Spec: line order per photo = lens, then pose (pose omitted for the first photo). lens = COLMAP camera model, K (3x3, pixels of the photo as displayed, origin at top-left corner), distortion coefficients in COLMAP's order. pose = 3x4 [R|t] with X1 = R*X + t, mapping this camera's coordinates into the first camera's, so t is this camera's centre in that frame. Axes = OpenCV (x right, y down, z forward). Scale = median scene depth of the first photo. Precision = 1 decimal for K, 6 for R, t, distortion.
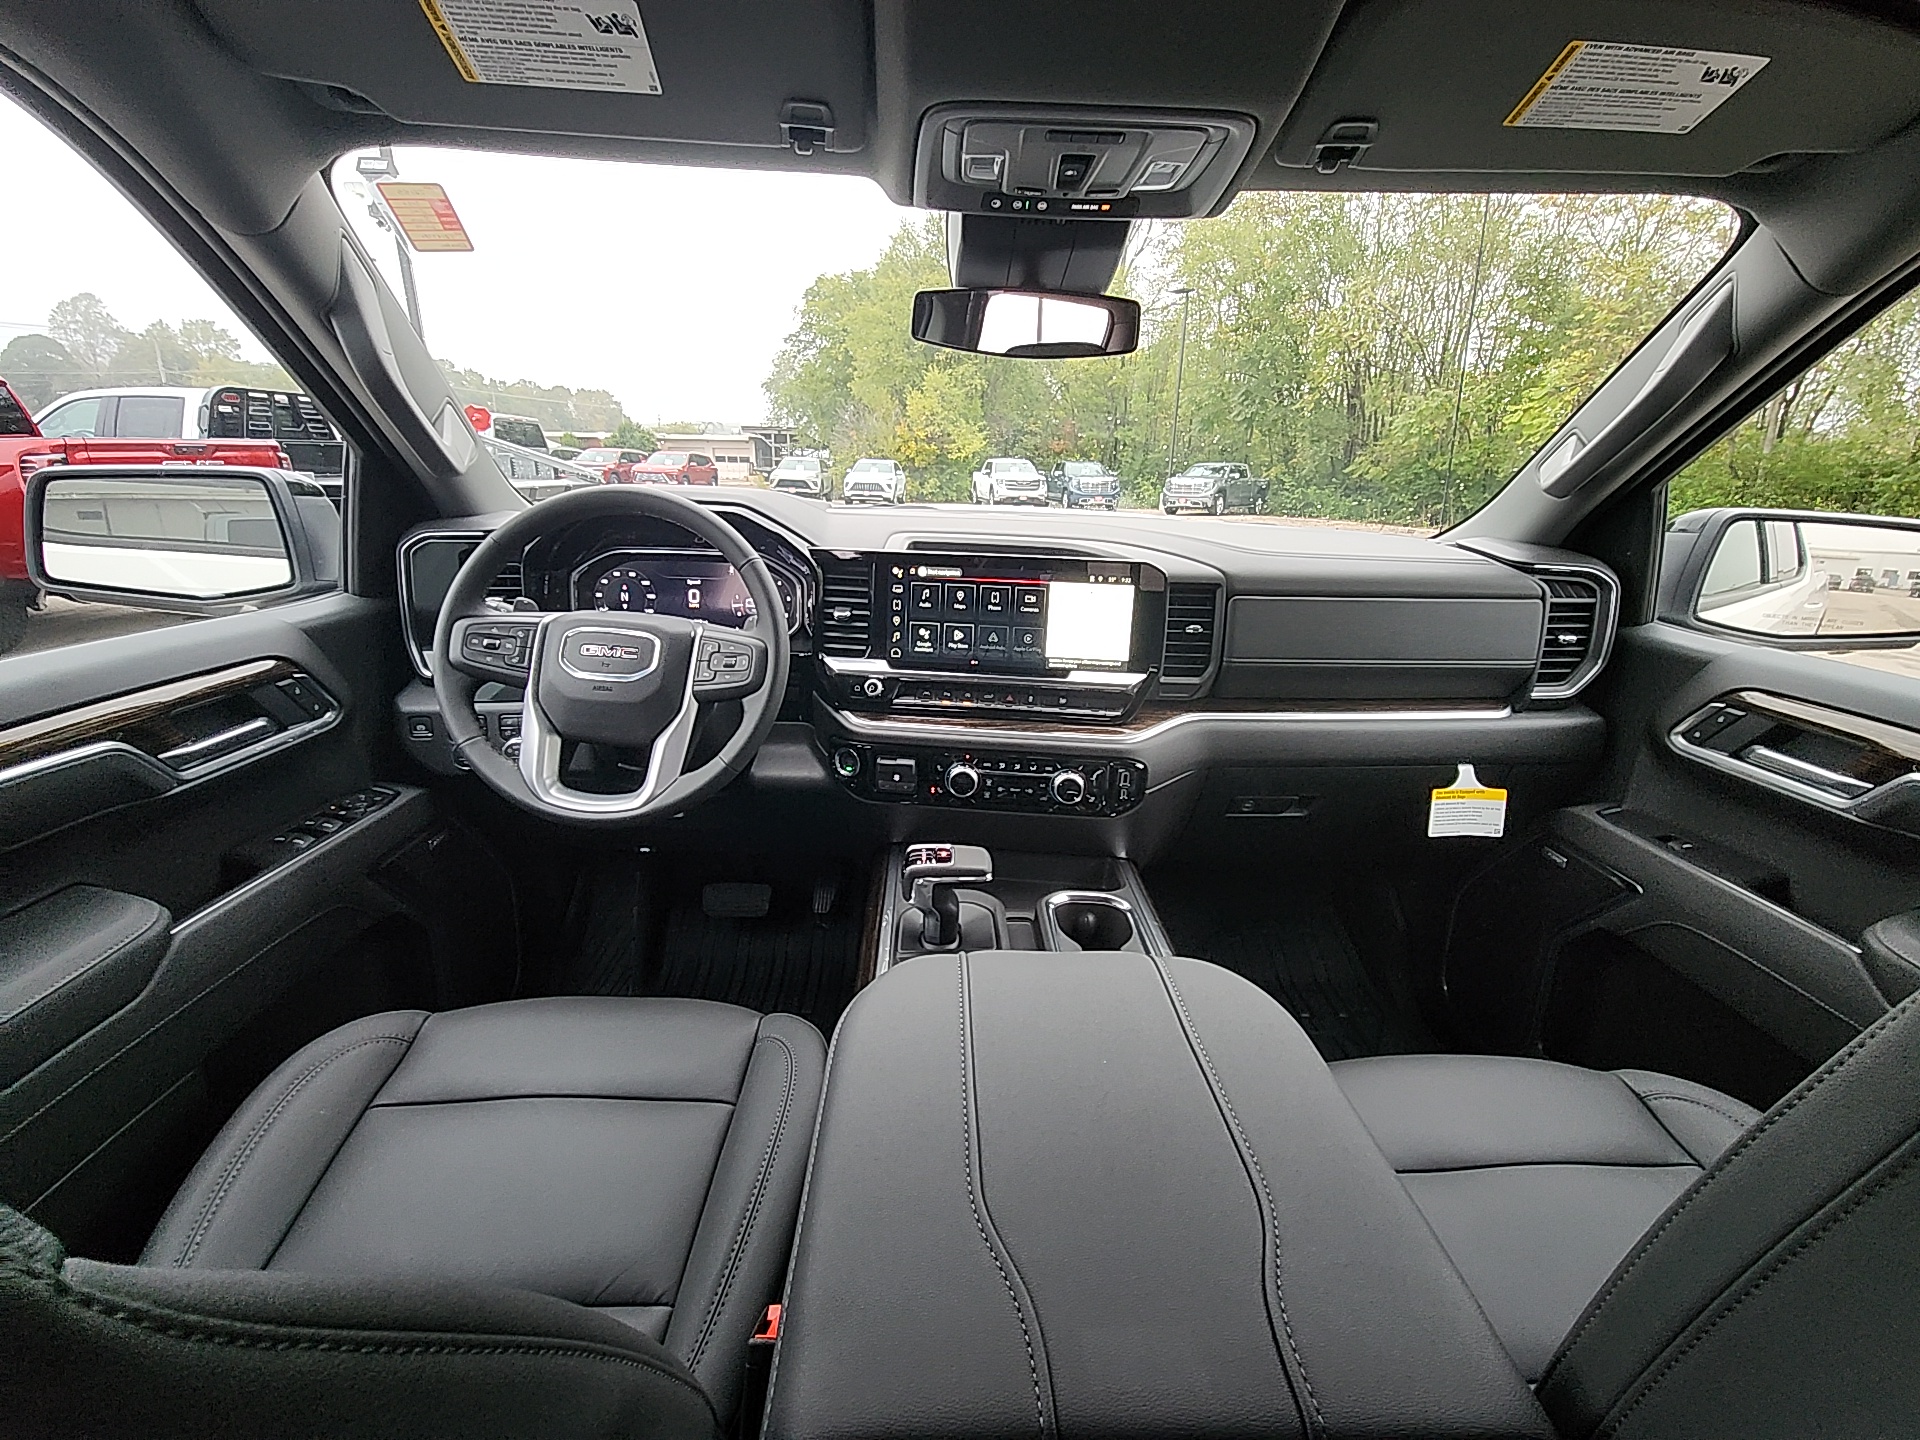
lens RADIAL K [[779.5, 0, 951.4], [0, 779.5, 697.9], [0, 0, 1]] dist [-0.002008, -0.000160]
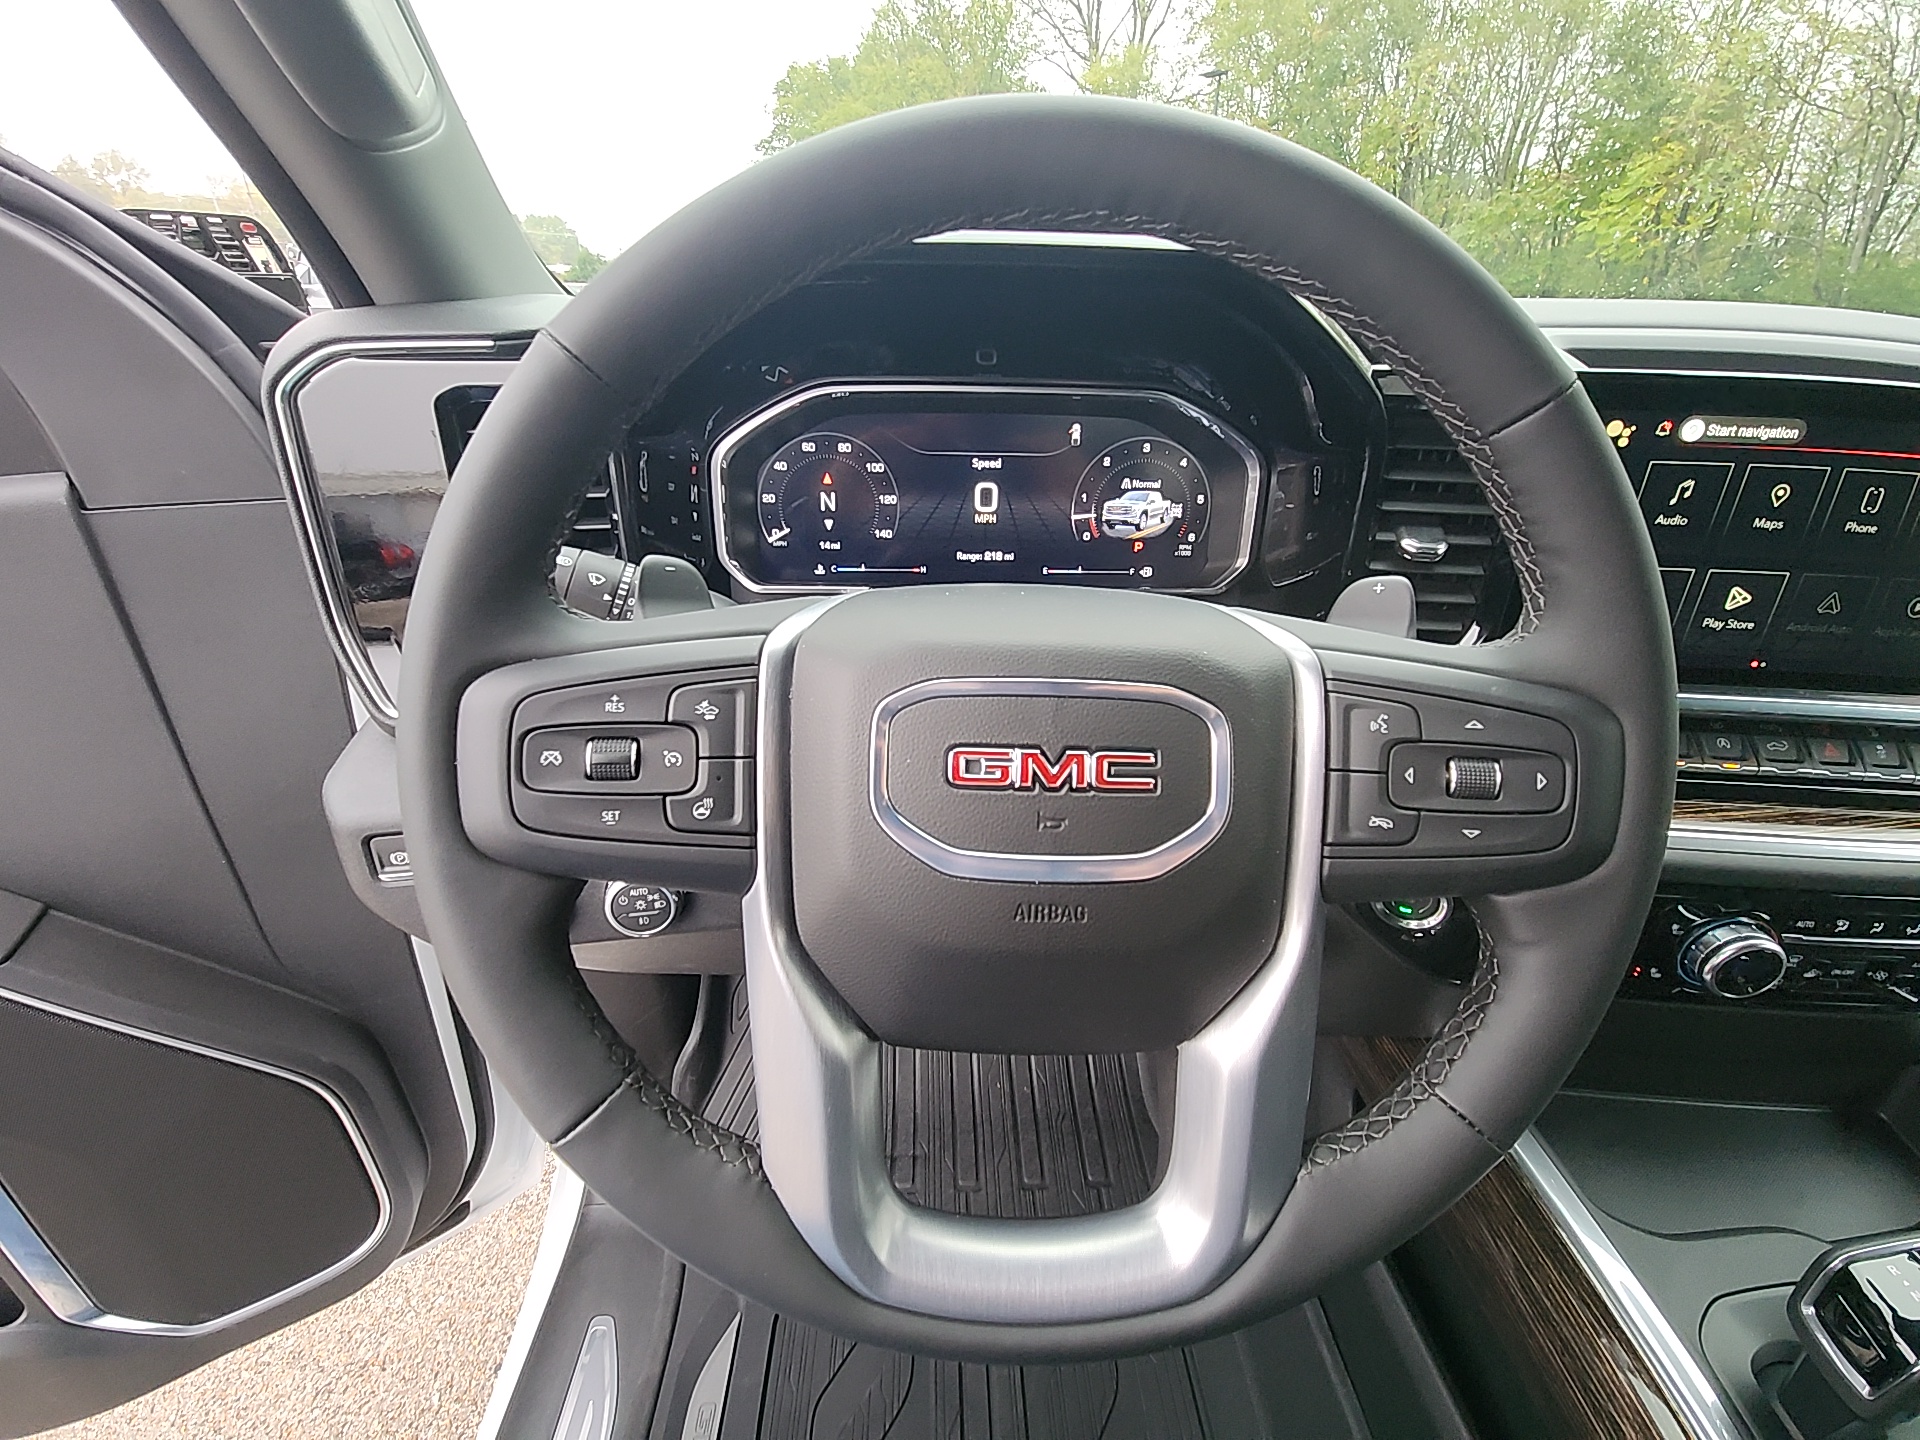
lens RADIAL K [[774.5, 0, 950.3], [0, 774.5, 703.8], [0, 0, 1]] dist [0.012254, -0.006320]
pose [[0.999826, -0.018557, 0.001896, -0.388861], [0.017864, 0.981827, 0.188937, -0.109512], [-0.005368, -0.188871, 0.981987, 0.608507]]
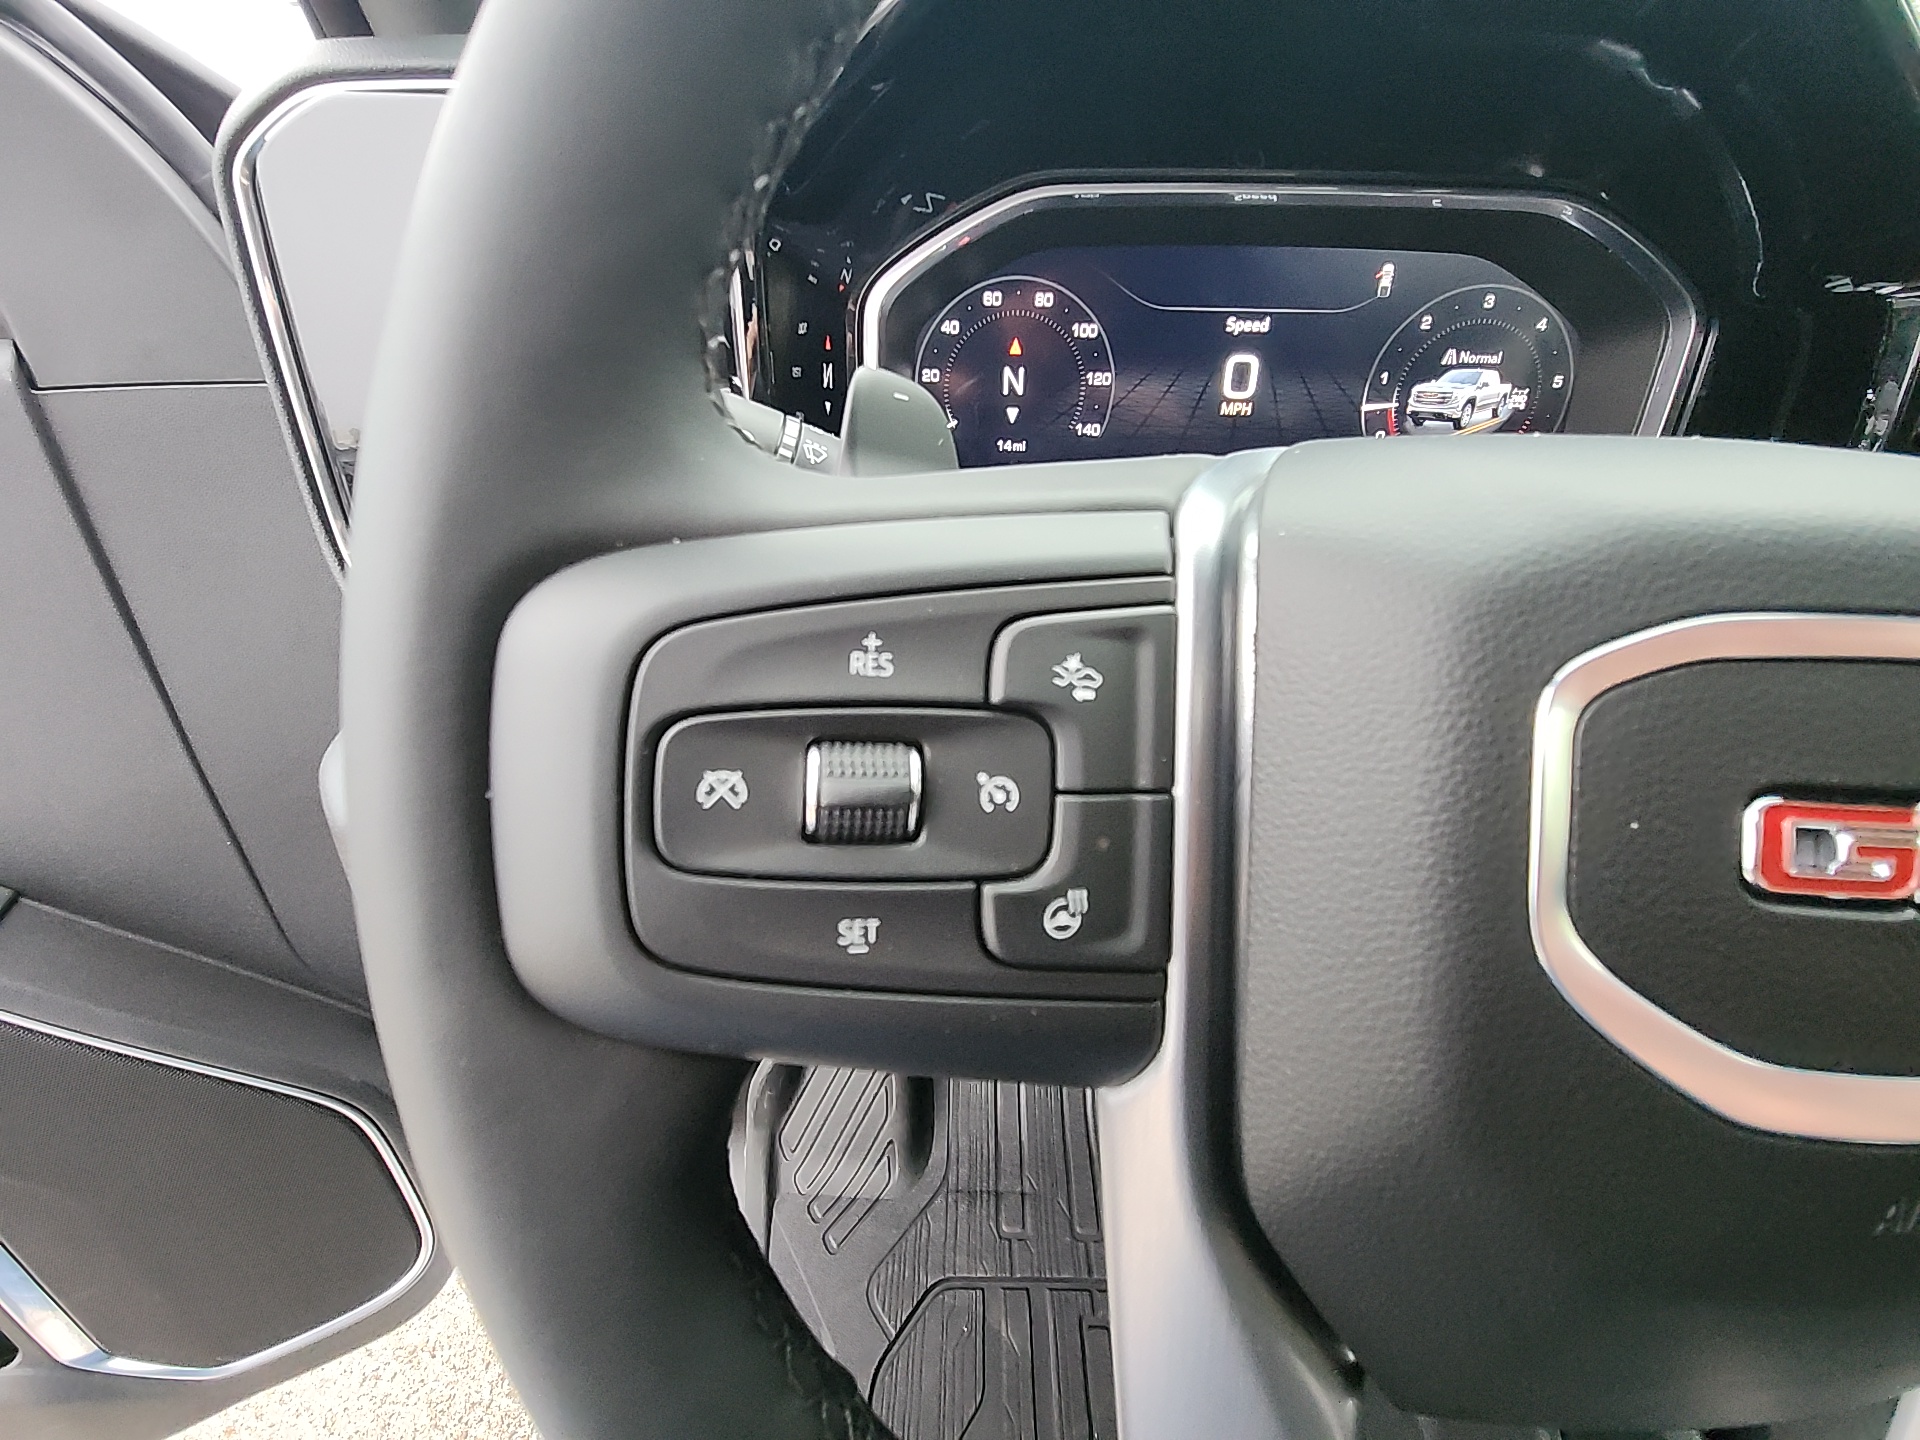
lens RADIAL K [[774.5, 0, 950.3], [0, 774.5, 703.8], [0, 0, 1]] dist [0.012254, -0.006320]
pose [[0.998778, 0.009065, -0.048573, -0.470387], [0.002431, 0.972820, 0.231551, -0.084738], [0.049352, -0.231386, 0.971609, 0.738617]]
